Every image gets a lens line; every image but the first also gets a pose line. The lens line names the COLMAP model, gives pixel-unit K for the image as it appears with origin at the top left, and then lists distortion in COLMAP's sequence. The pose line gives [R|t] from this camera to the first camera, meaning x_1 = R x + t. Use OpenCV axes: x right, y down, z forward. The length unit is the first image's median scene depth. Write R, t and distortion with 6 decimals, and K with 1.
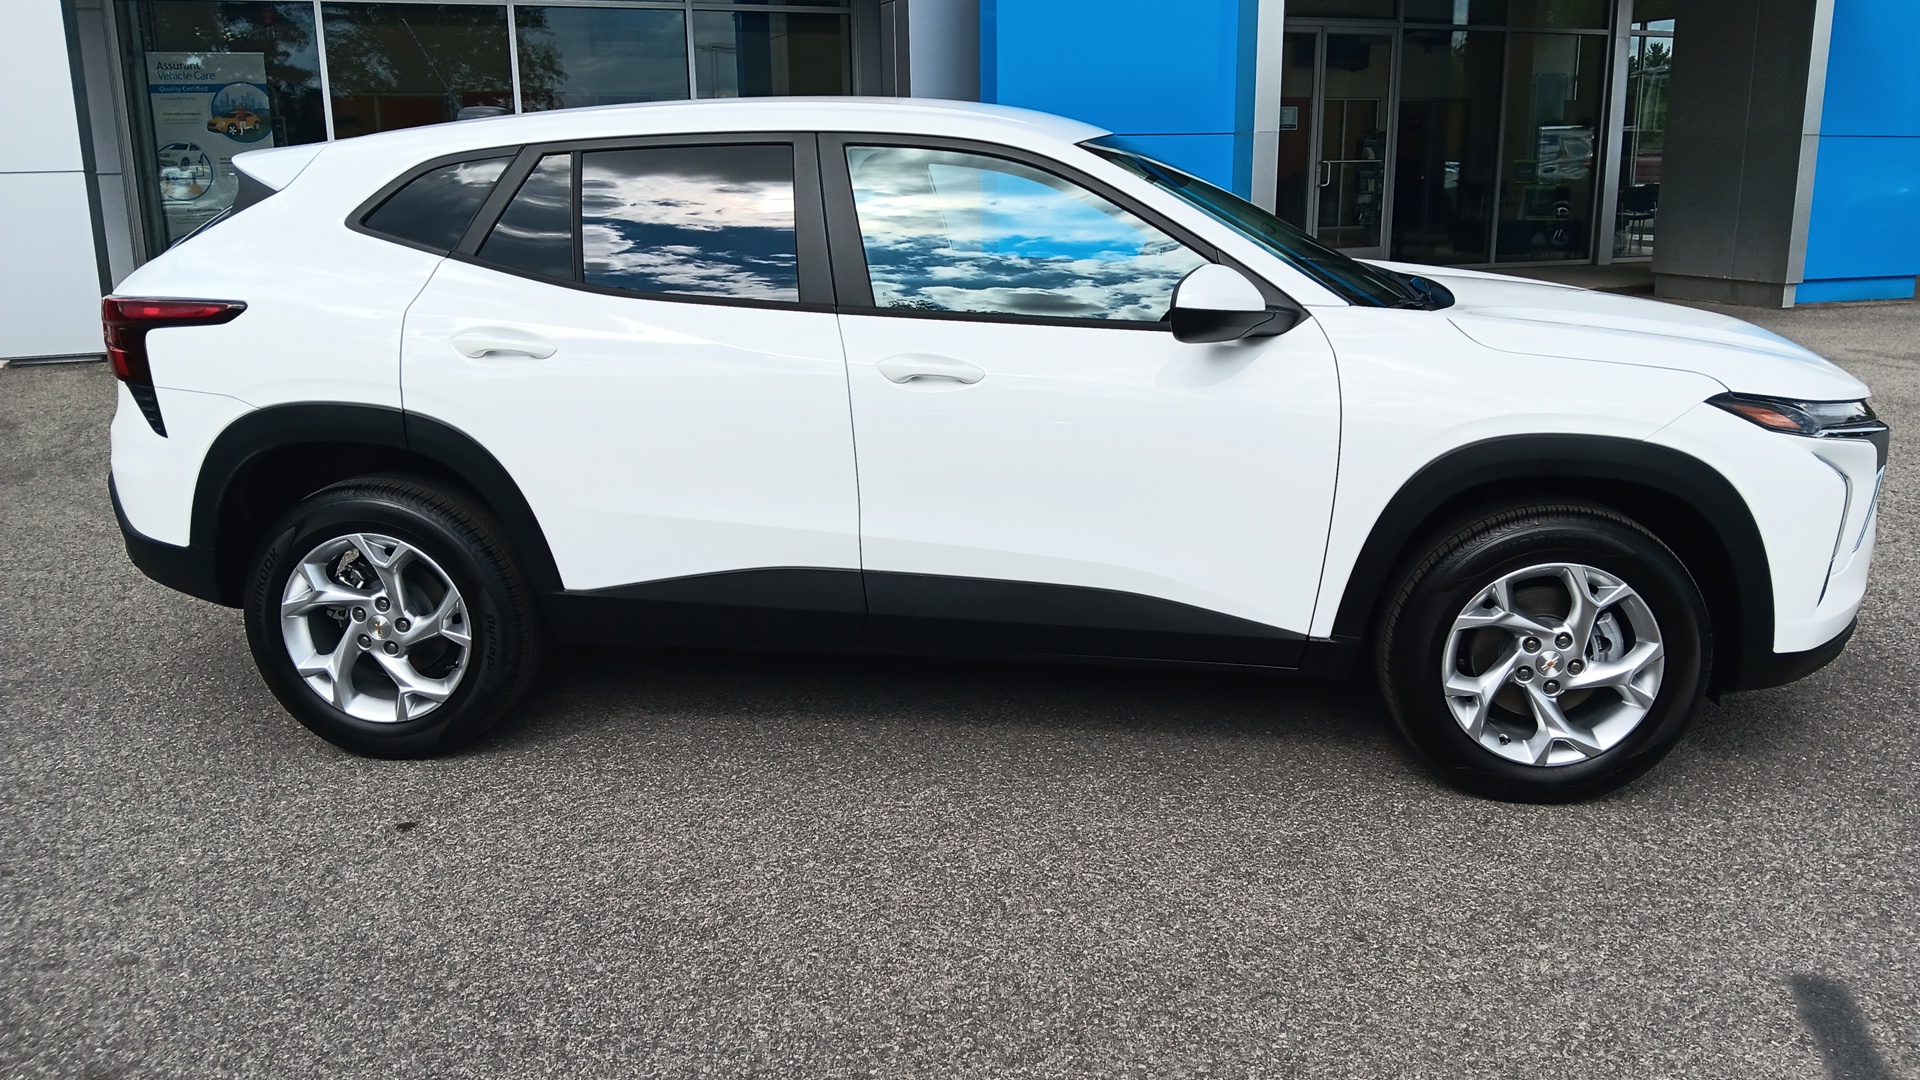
lens RADIAL K [[1556.9, 0, 960.0], [0, 1556.9, 540.0], [0, 0, 1]] dist [0.005937, -0.046149]
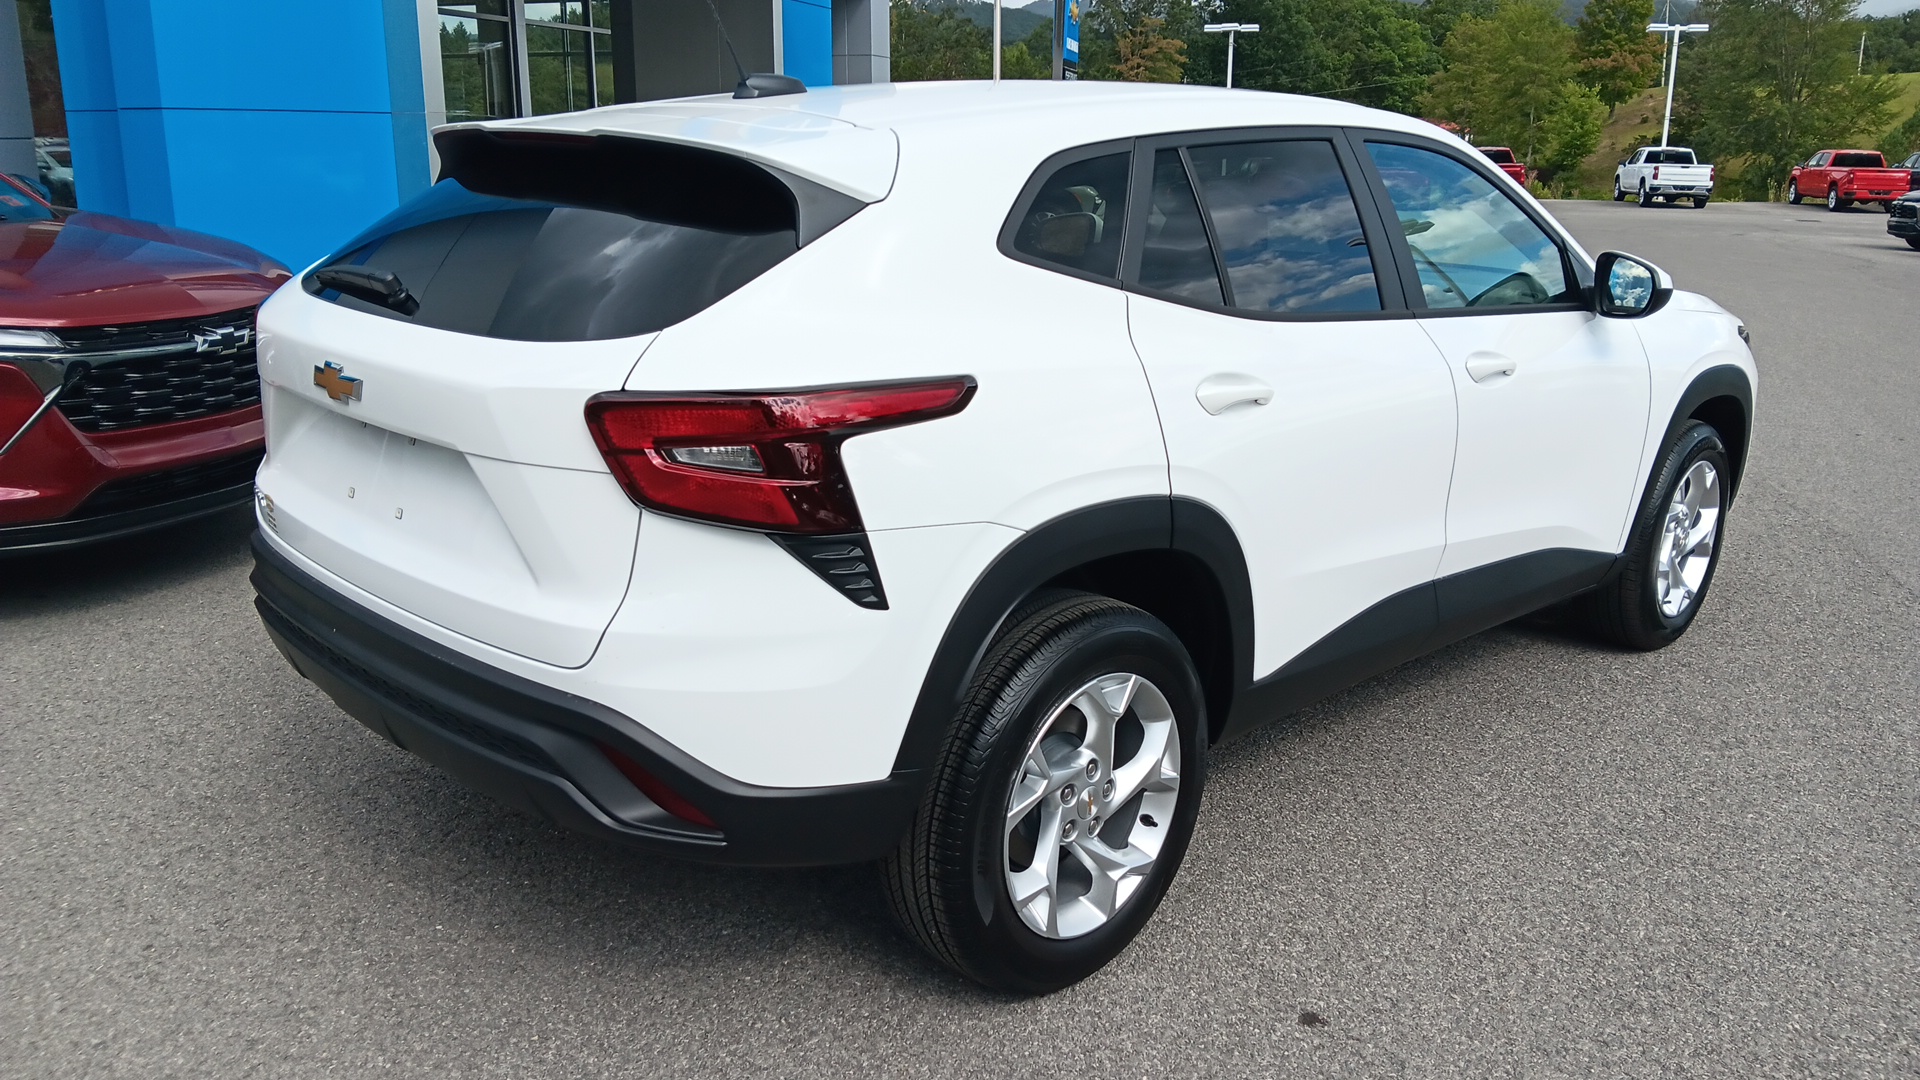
lens RADIAL K [[1556.9, 0, 960.0], [0, 1556.9, 540.0], [0, 0, 1]] dist [0.005937, -0.046149]
pose [[0.617514, -0.188455, 0.763650, -0.971115], [0.179790, 0.978989, 0.096213, -0.149559], [-0.765736, 0.077883, 0.638421, 0.595162]]
